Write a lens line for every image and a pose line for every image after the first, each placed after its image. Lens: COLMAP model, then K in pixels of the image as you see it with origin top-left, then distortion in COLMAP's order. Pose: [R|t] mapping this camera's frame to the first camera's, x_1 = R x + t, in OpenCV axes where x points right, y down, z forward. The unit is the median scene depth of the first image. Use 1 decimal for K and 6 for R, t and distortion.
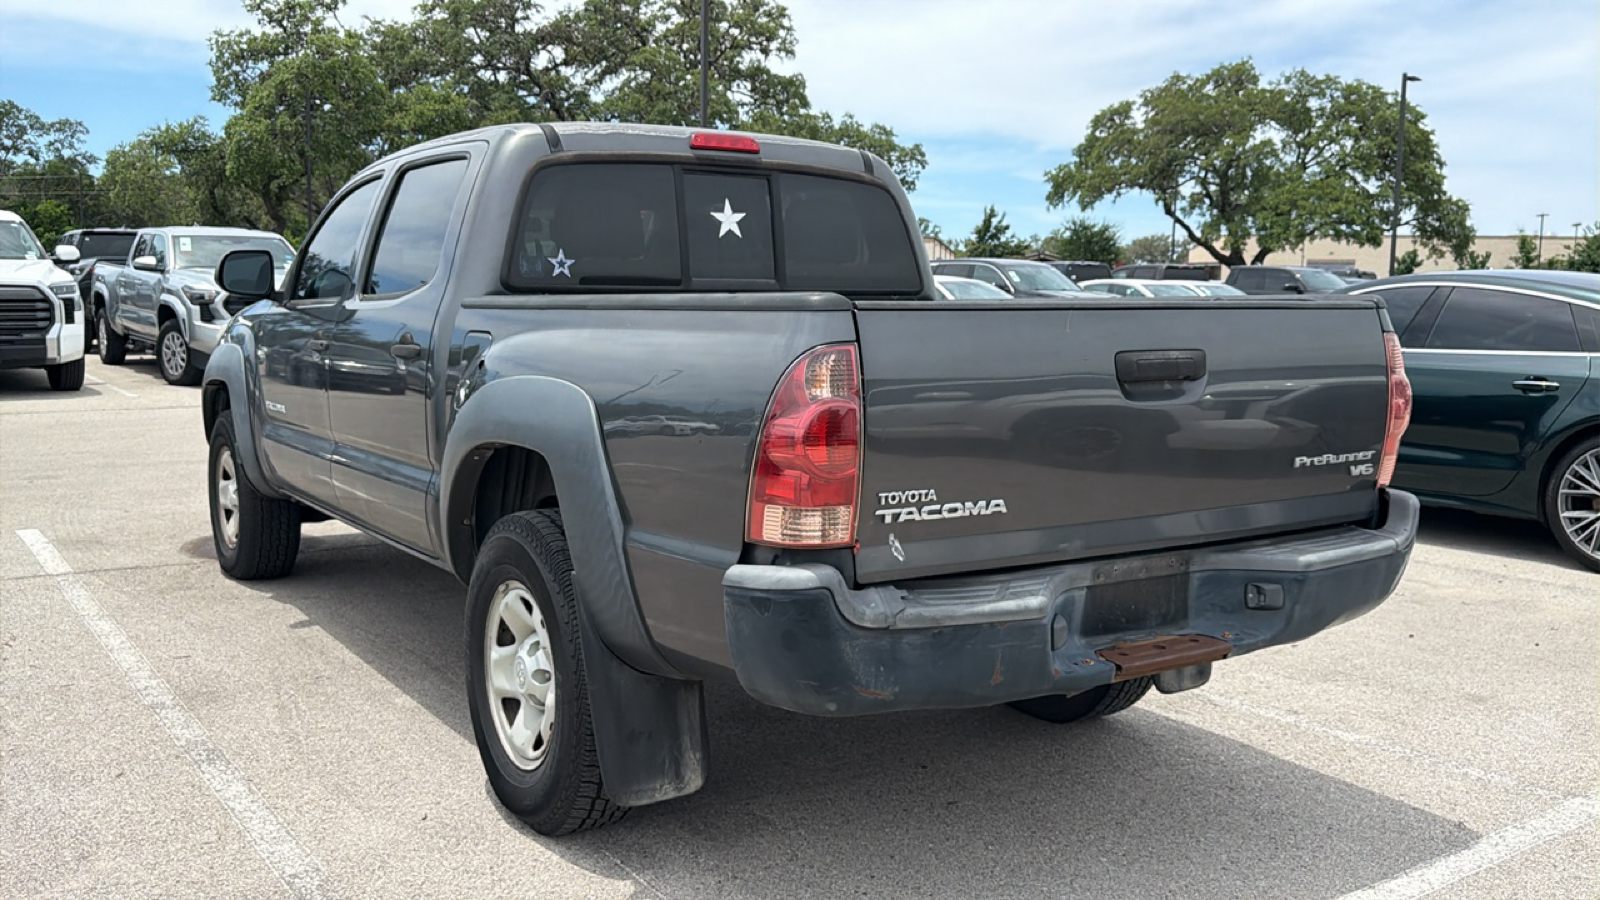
lens RADIAL K [[1372.3, 0, 800.0], [0, 1372.3, 450.0], [0, 0, 1]] dist [0.153725, -0.315136]
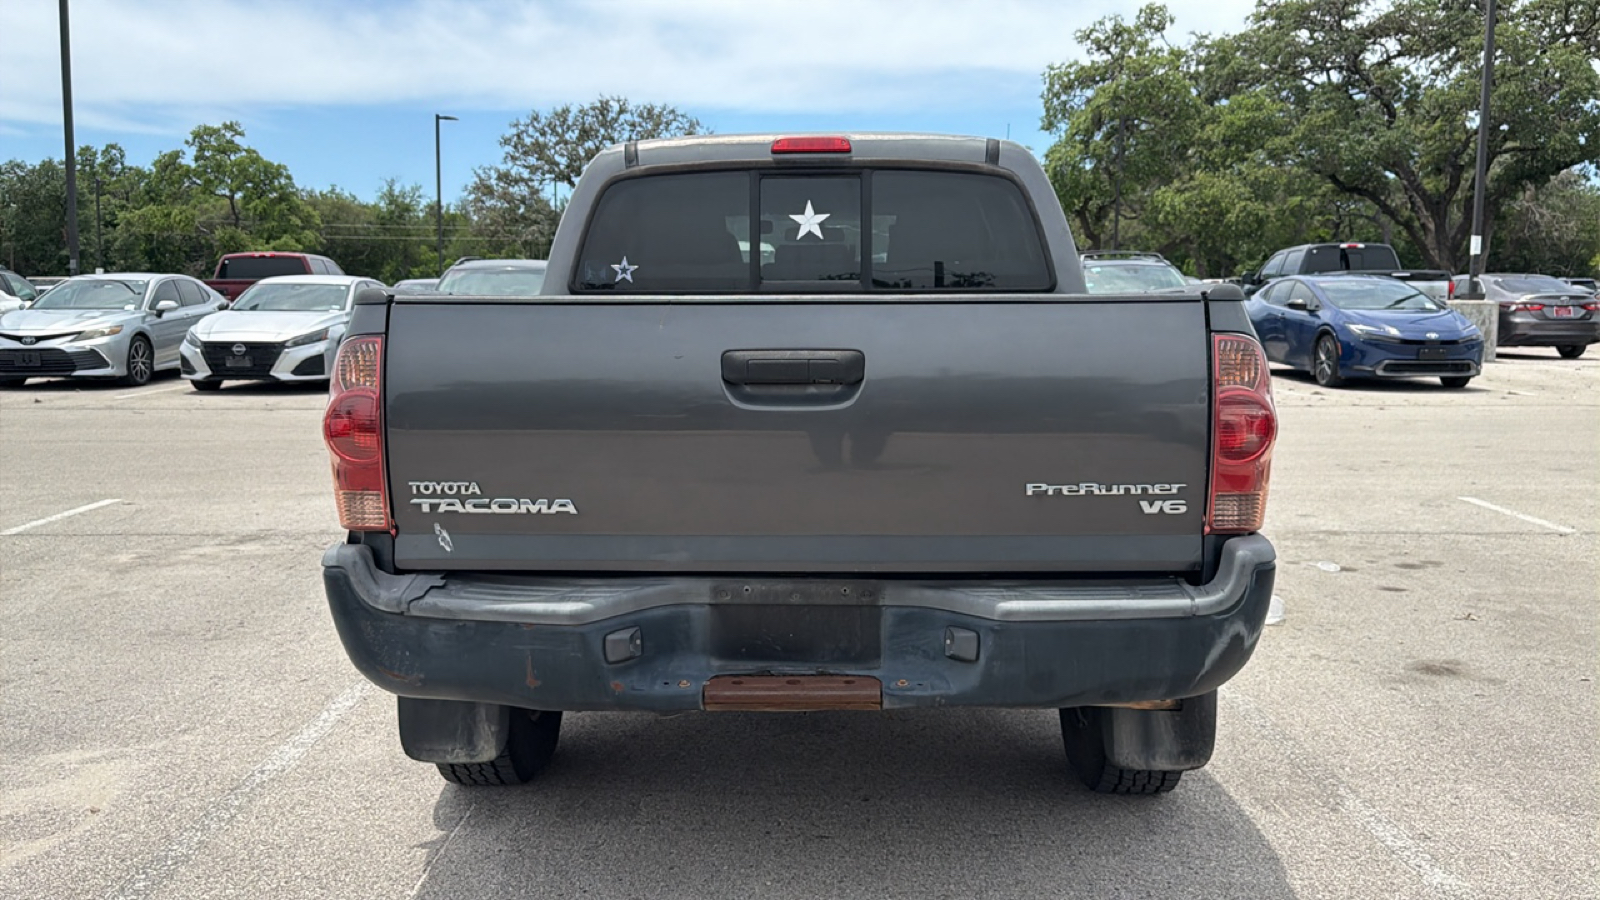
lens RADIAL K [[1372.3, 0, 800.0], [0, 1372.3, 450.0], [0, 0, 1]] dist [0.153725, -0.315136]
pose [[0.820676, 0.049974, -0.569204, 0.557938], [-0.055542, 0.998428, 0.007579, -0.010387], [0.568688, 0.025395, 0.822161, 0.197557]]
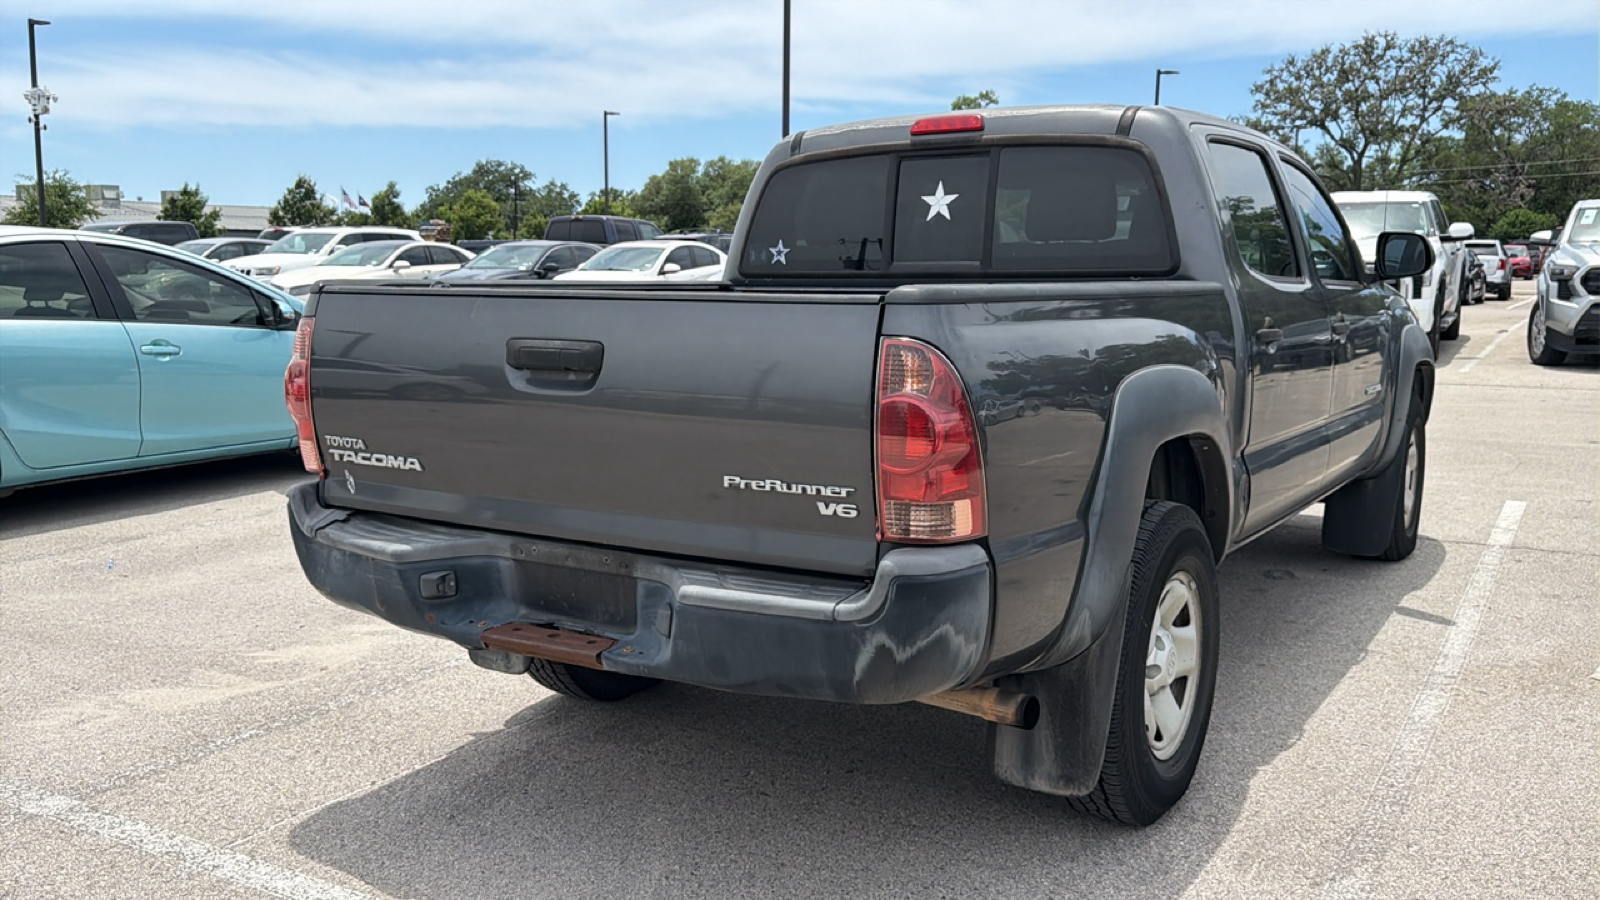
lens RADIAL K [[1372.3, 0, 800.0], [0, 1372.3, 450.0], [0, 0, 1]] dist [0.153725, -0.315136]
pose [[0.412109, 0.115011, -0.903847, 0.895808], [-0.097611, 0.991865, 0.081705, -0.066131], [0.905891, 0.054554, 0.419982, 0.539095]]
